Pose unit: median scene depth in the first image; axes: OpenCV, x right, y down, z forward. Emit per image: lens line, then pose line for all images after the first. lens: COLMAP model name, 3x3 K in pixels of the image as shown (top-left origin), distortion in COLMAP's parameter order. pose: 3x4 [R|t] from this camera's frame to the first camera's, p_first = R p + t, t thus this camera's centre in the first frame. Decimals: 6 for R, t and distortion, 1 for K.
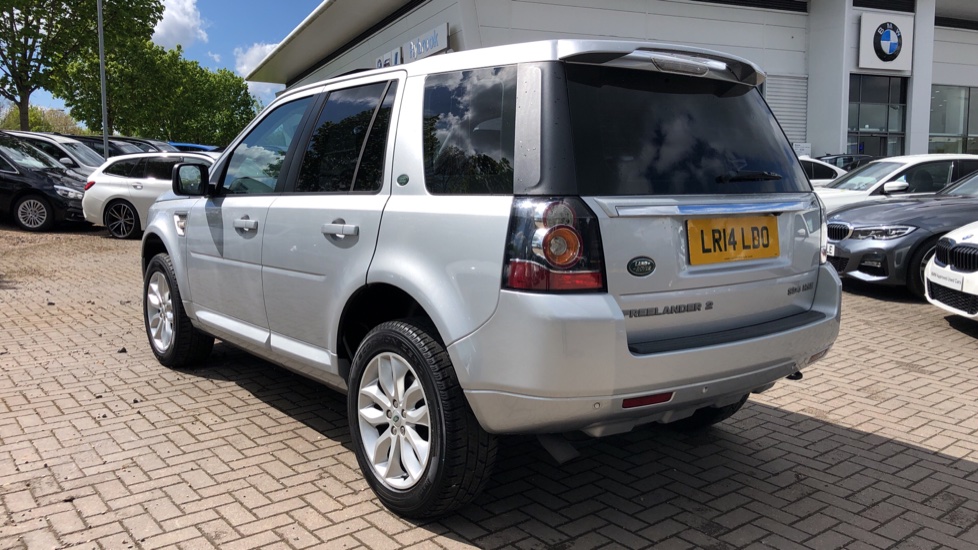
lens RADIAL K [[815.2, 0, 489.0], [0, 815.2, 275.0], [0, 0, 1]] dist [0.001443, 0.011371]
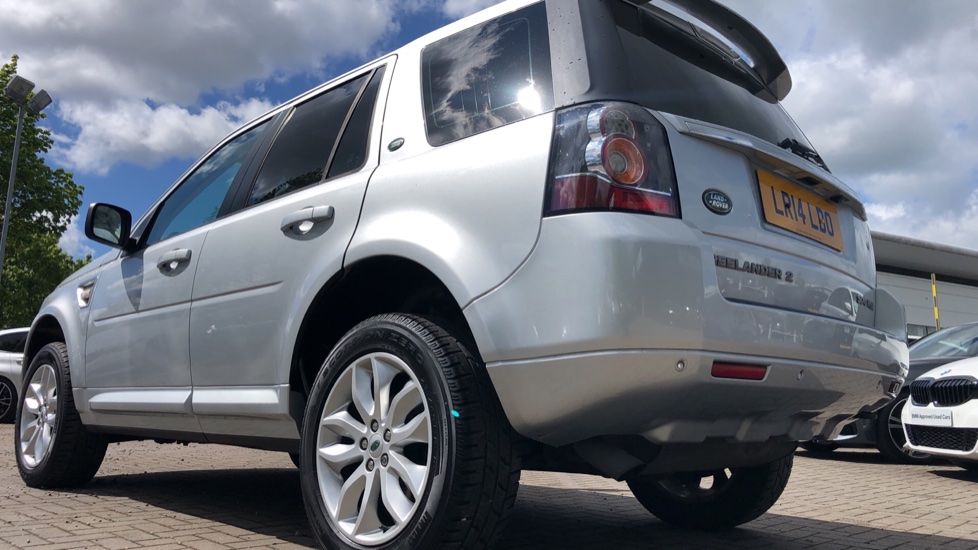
lens RADIAL K [[815.2, 0, 489.0], [0, 815.2, 275.0], [0, 0, 1]] dist [0.001443, 0.011371]
pose [[0.993350, 0.032470, 0.110457, -0.096618], [0.001258, 0.956290, -0.292419, 0.239213], [-0.115124, 0.290613, 0.949890, 0.249646]]
